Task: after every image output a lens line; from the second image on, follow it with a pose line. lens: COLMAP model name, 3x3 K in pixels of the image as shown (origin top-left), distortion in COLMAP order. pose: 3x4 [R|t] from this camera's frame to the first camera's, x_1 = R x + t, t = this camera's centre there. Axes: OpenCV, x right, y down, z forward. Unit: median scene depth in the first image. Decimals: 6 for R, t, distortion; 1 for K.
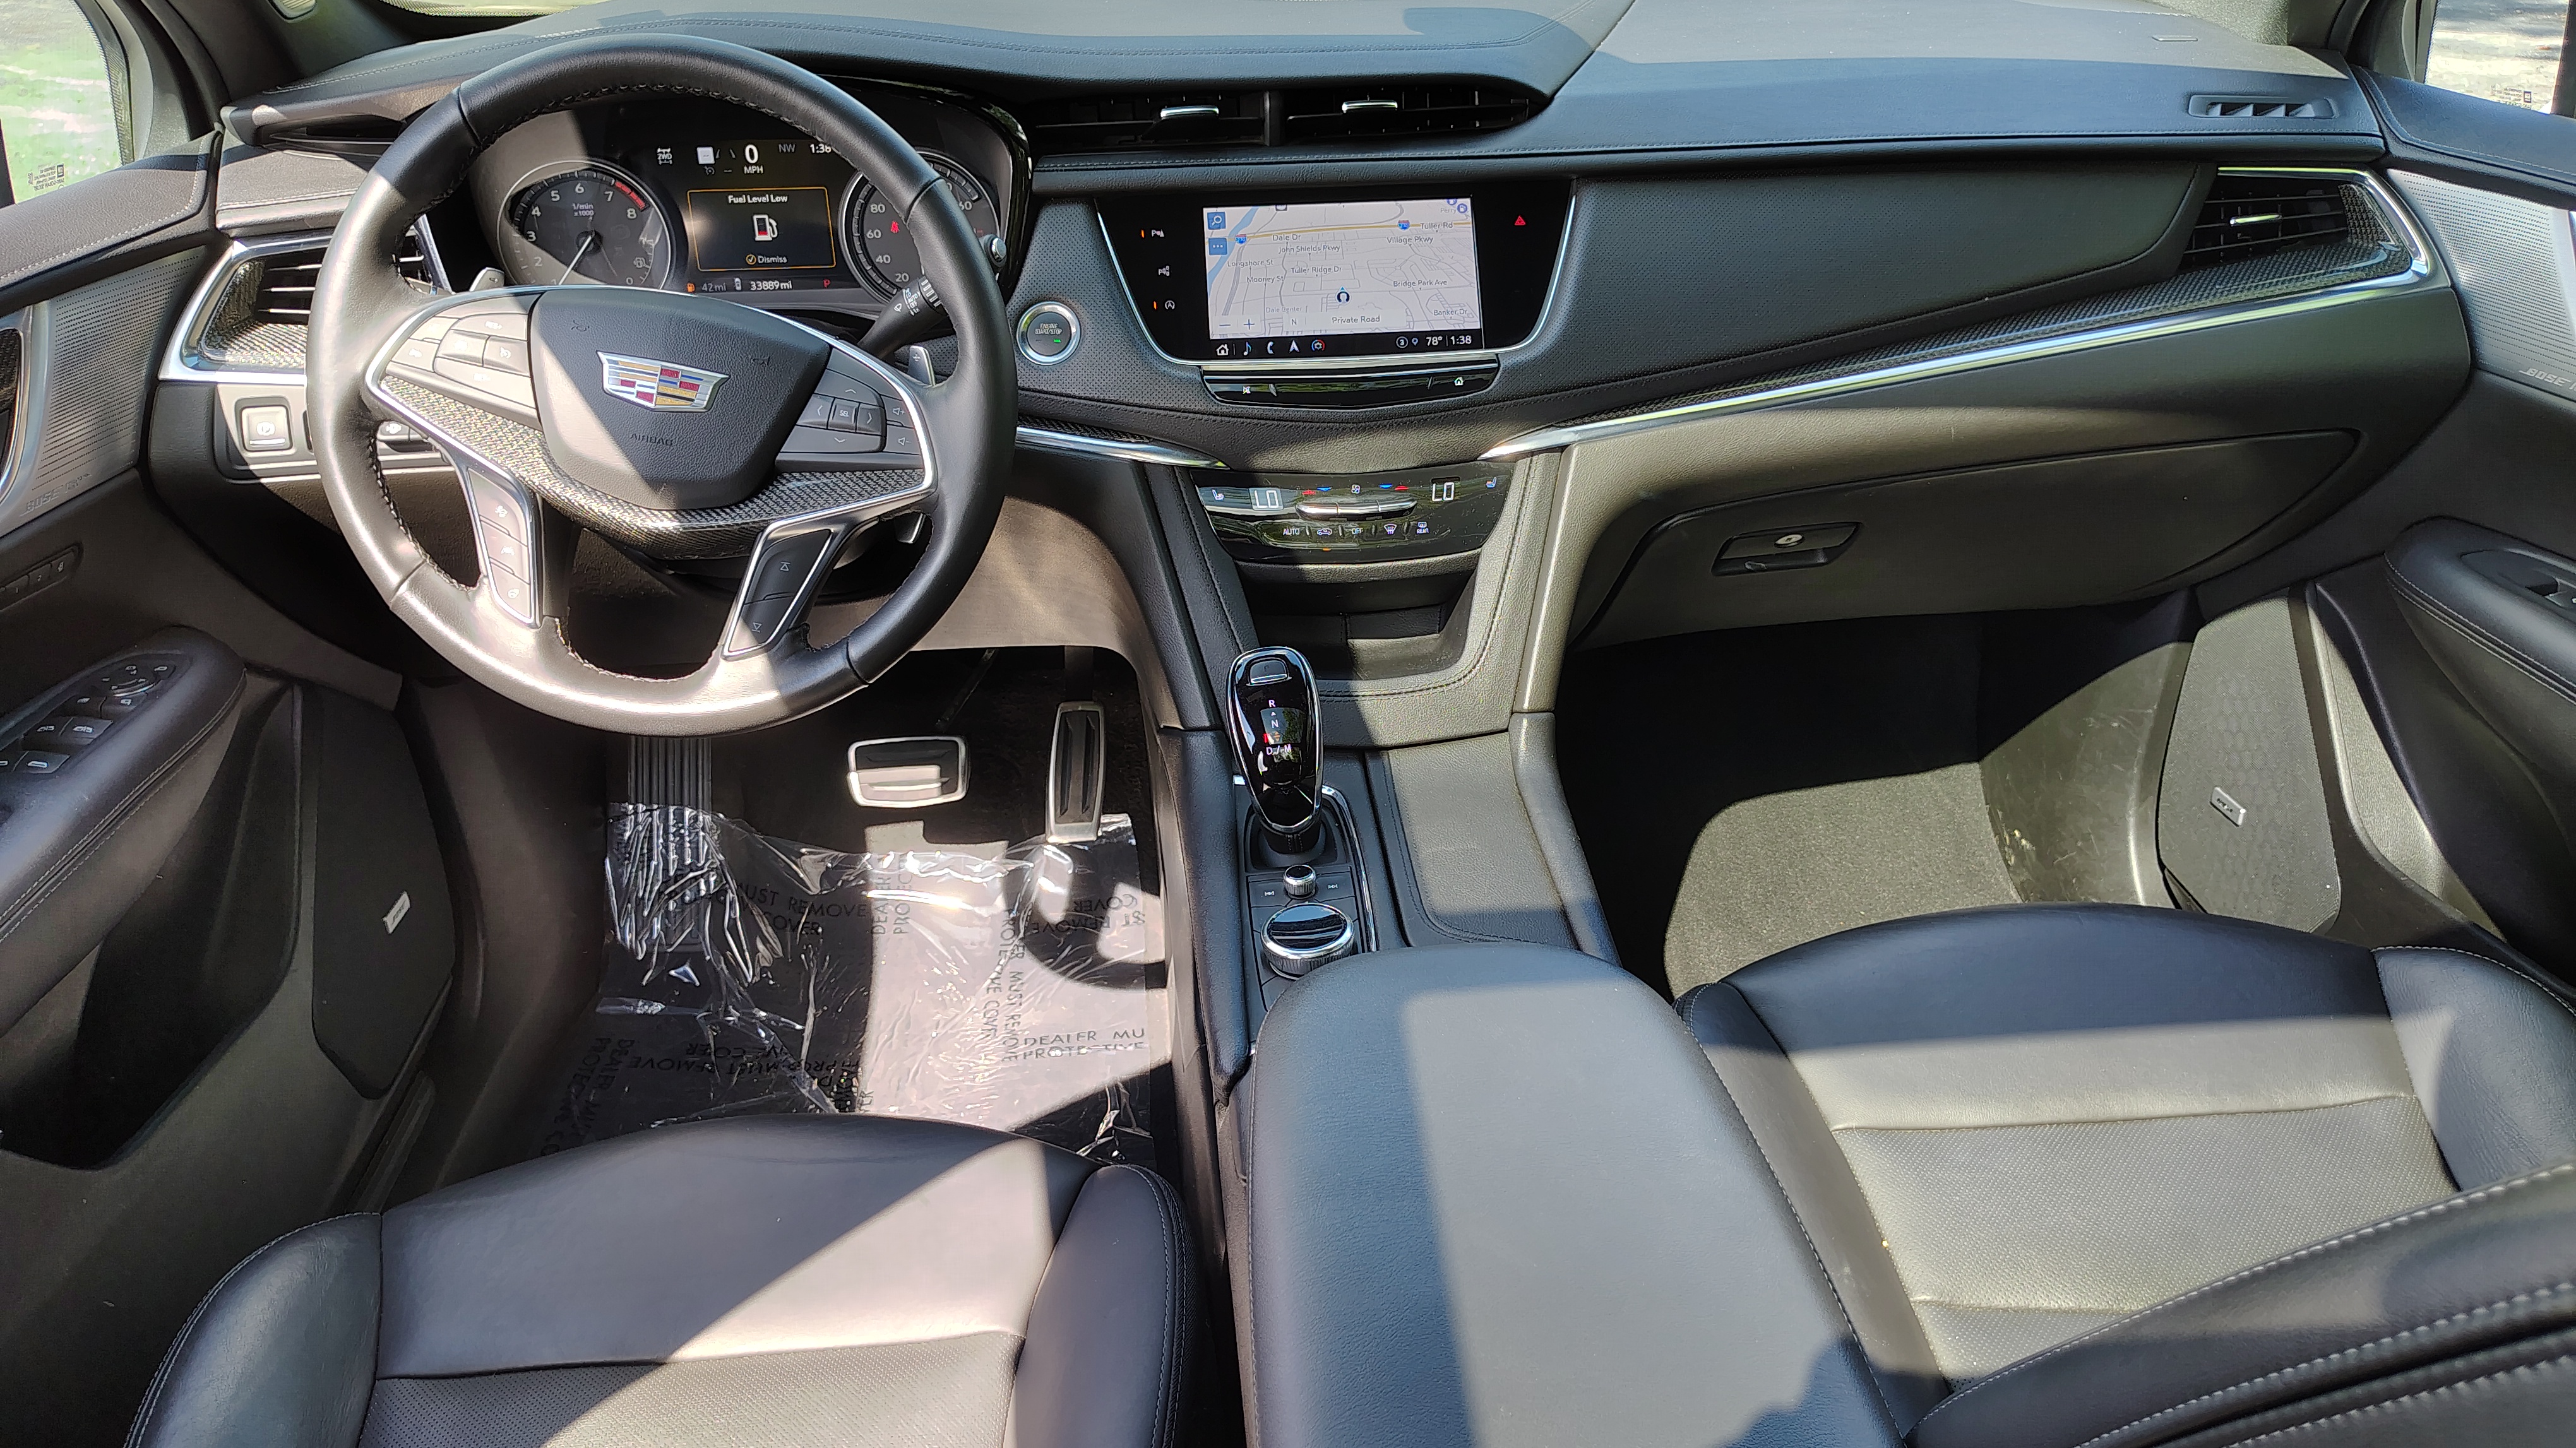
lens RADIAL K [[1881.5, 0, 1288.0], [0, 1881.5, 724.0], [0, 0, 1]] dist [0.000460, 0.036214]
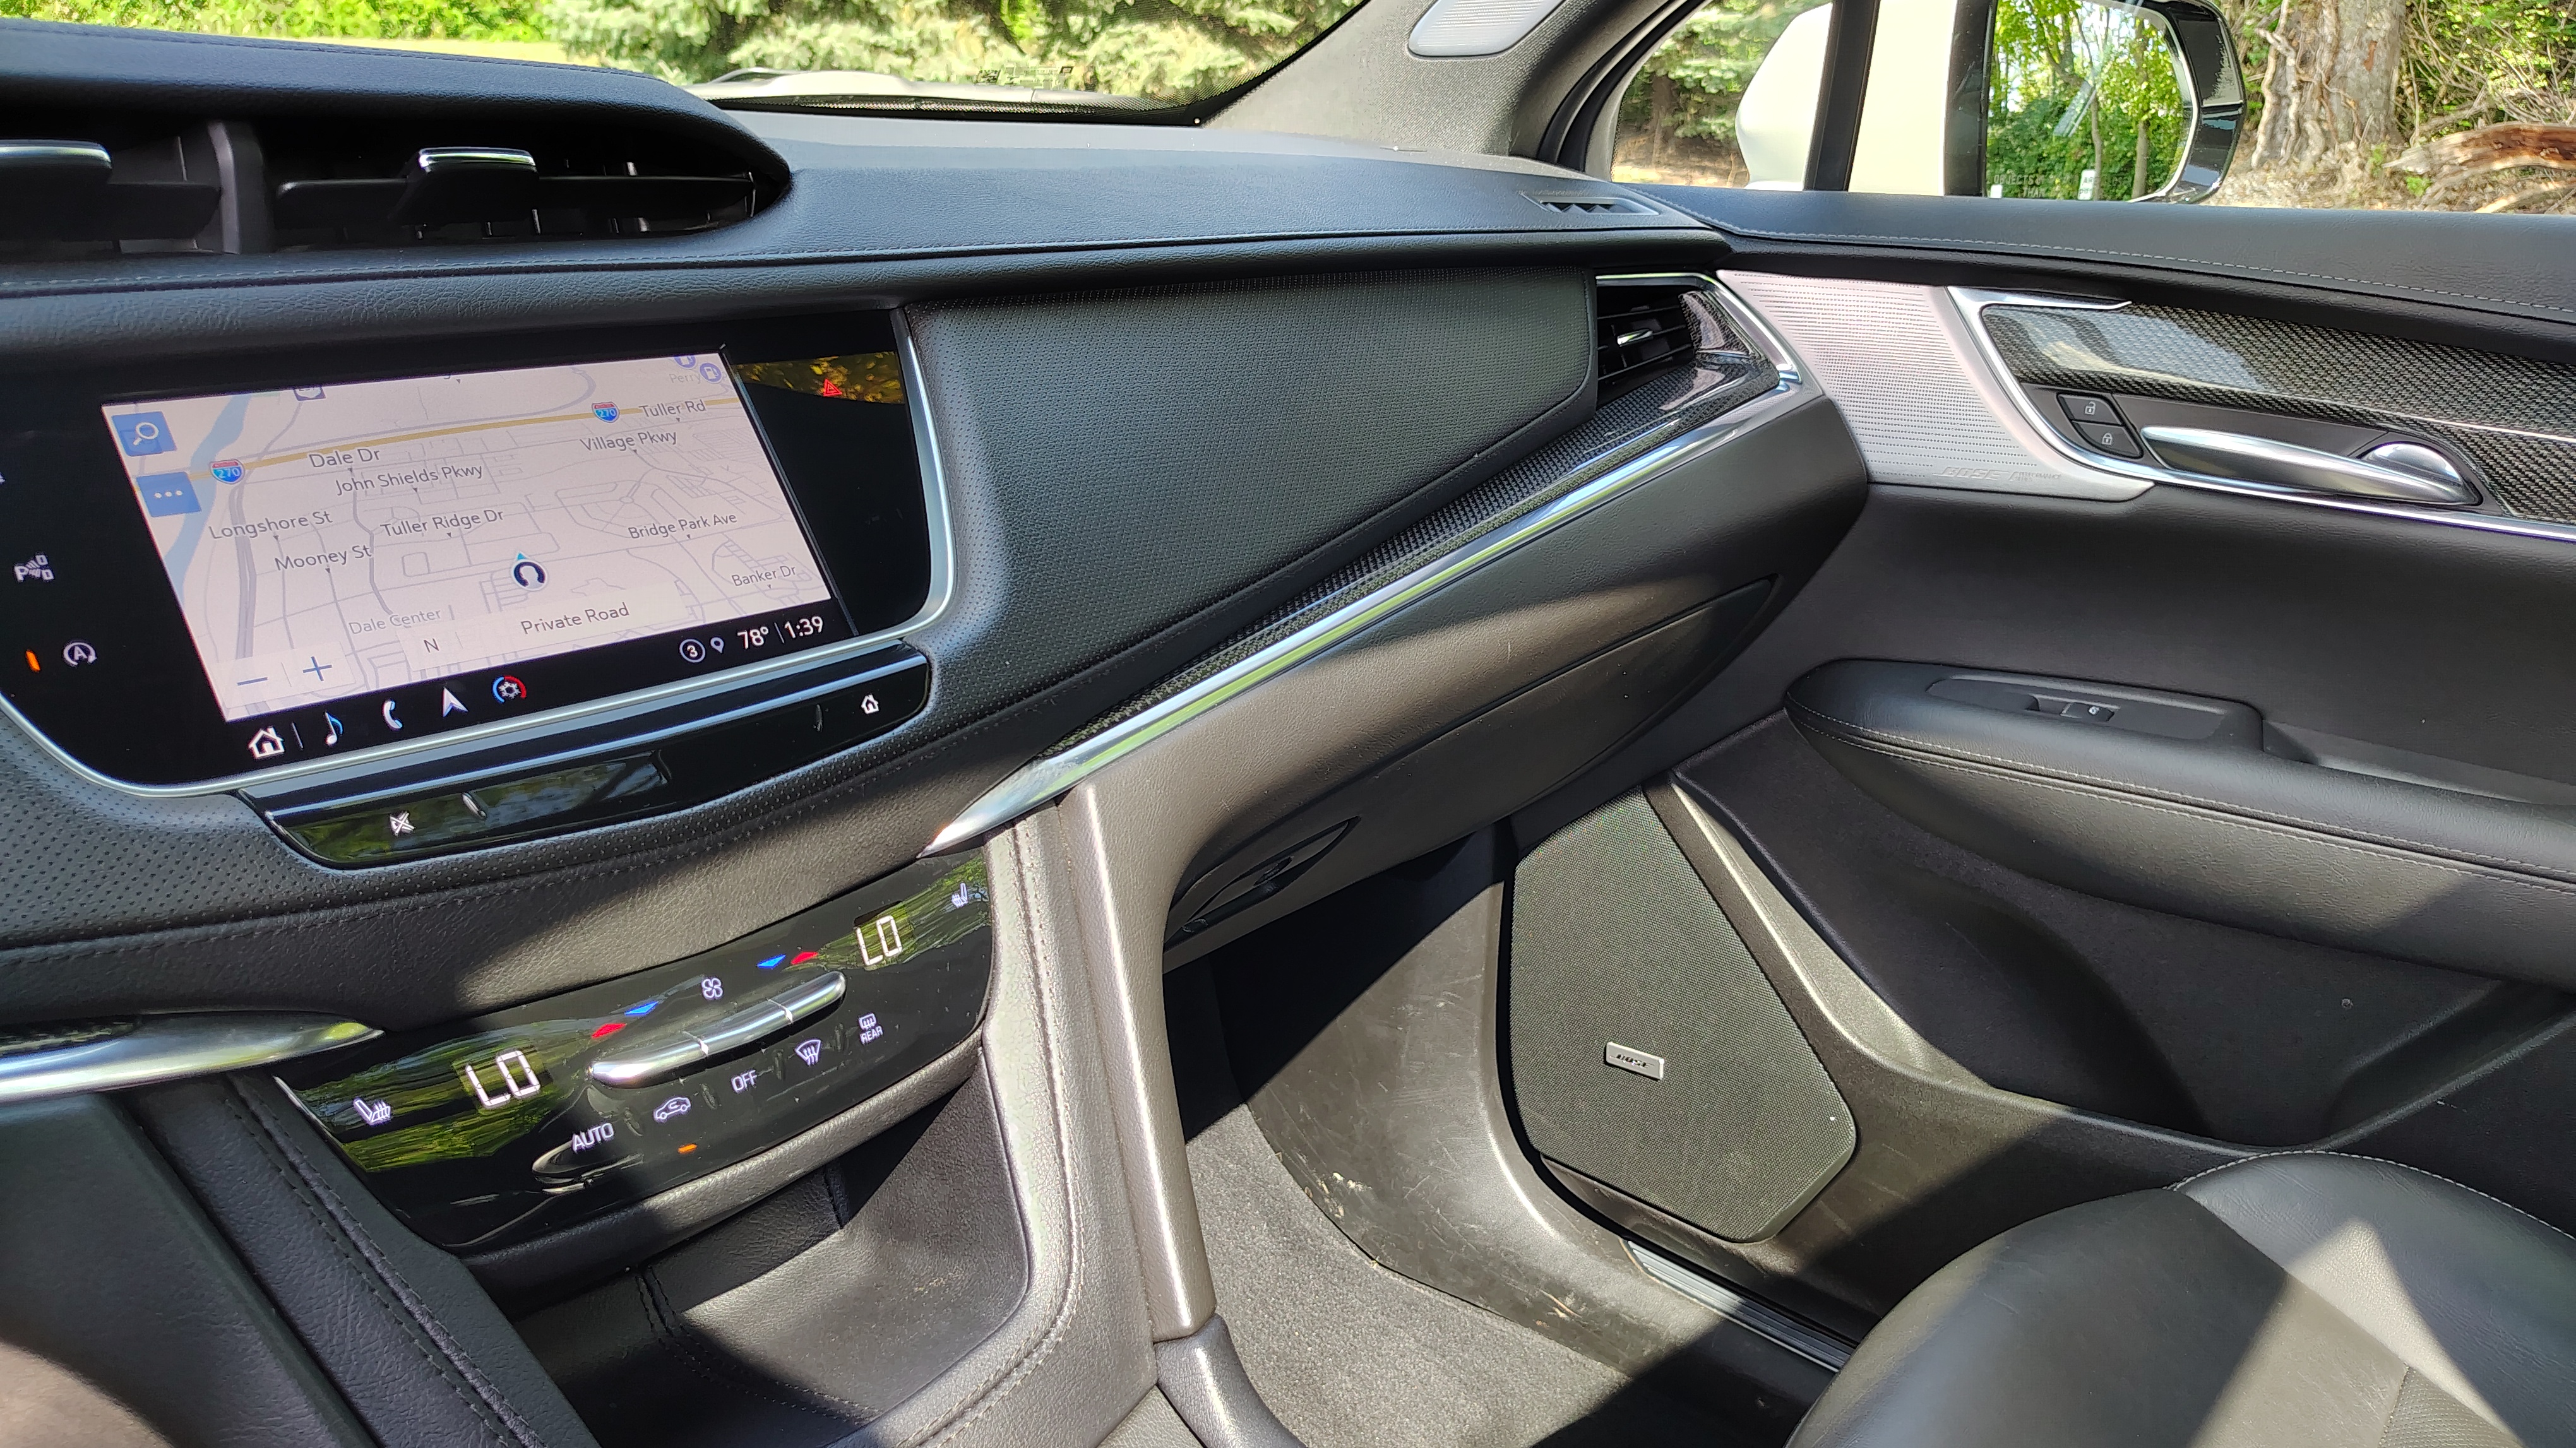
lens RADIAL K [[1813.8, 0, 1288.0], [0, 1813.8, 724.0], [0, 0, 1]] dist [0.052272, -0.074183]
pose [[0.719755, -0.186946, 0.668584, -0.133128], [0.300855, 0.951922, -0.057710, -0.116757], [-0.625651, 0.242684, 0.741394, 0.584698]]
